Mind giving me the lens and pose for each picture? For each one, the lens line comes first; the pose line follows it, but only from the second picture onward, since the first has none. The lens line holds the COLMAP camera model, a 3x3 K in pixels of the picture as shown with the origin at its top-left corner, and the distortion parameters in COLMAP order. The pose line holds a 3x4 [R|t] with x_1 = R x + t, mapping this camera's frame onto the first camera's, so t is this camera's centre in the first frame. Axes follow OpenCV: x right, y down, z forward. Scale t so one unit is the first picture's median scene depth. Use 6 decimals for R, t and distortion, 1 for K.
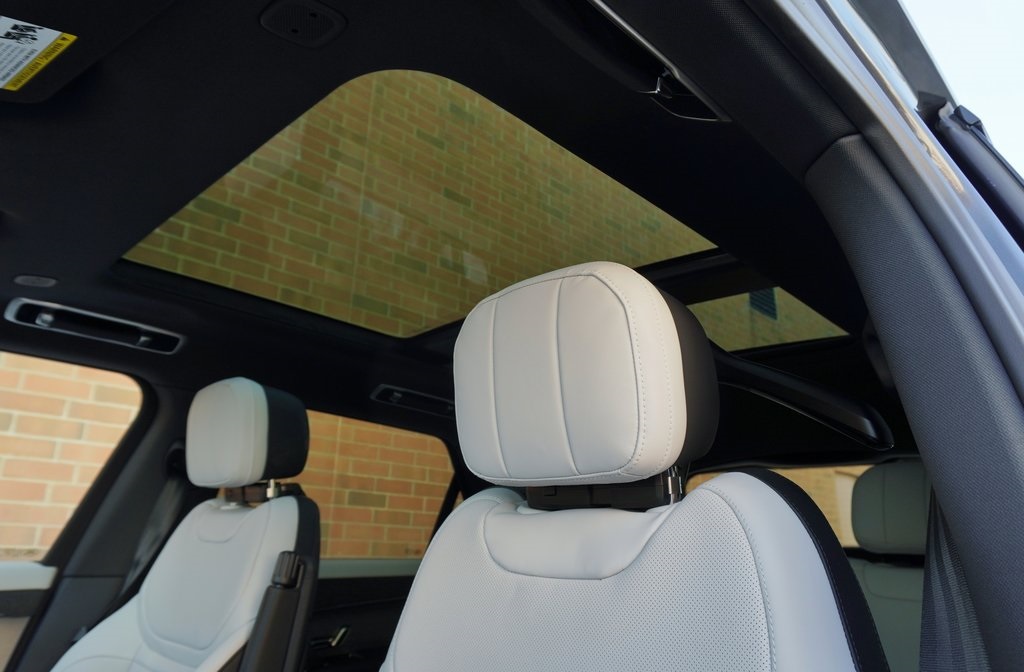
lens RADIAL K [[687.9, 0, 508.6], [0, 687.9, 345.2], [0, 0, 1]] dist [-0.022776, 0.018596]
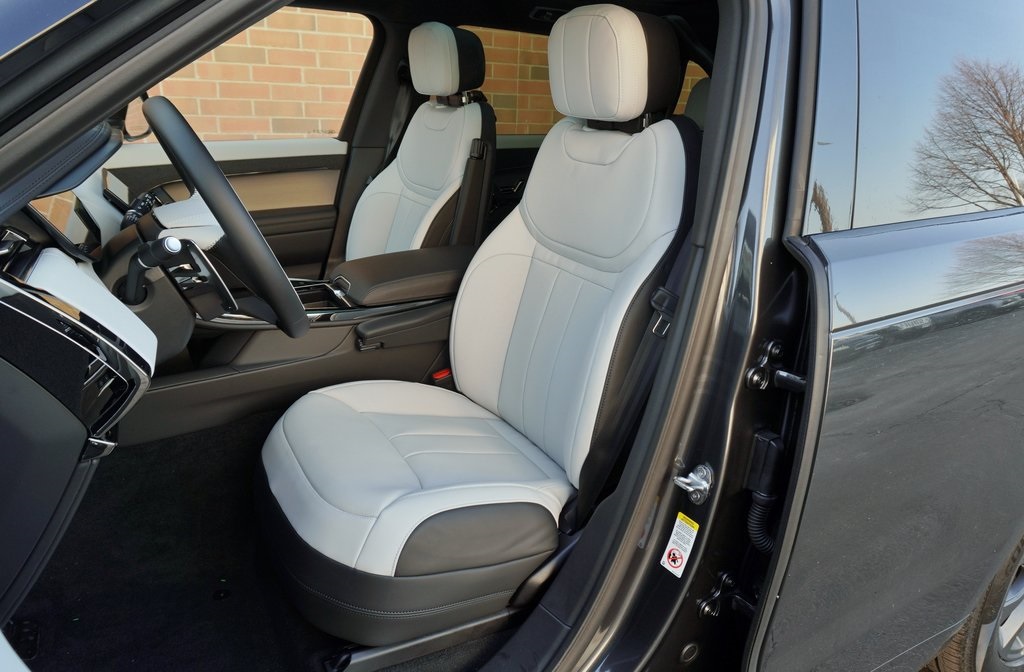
lens RADIAL K [[687.9, 0, 508.0], [0, 687.9, 338.4], [0, 0, 1]] dist [-0.022776, 0.018596]
pose [[0.963520, 0.093476, -0.250780, 0.194330], [0.067551, 0.821747, 0.565835, -0.214990], [0.258969, -0.562134, 0.785455, -0.517810]]
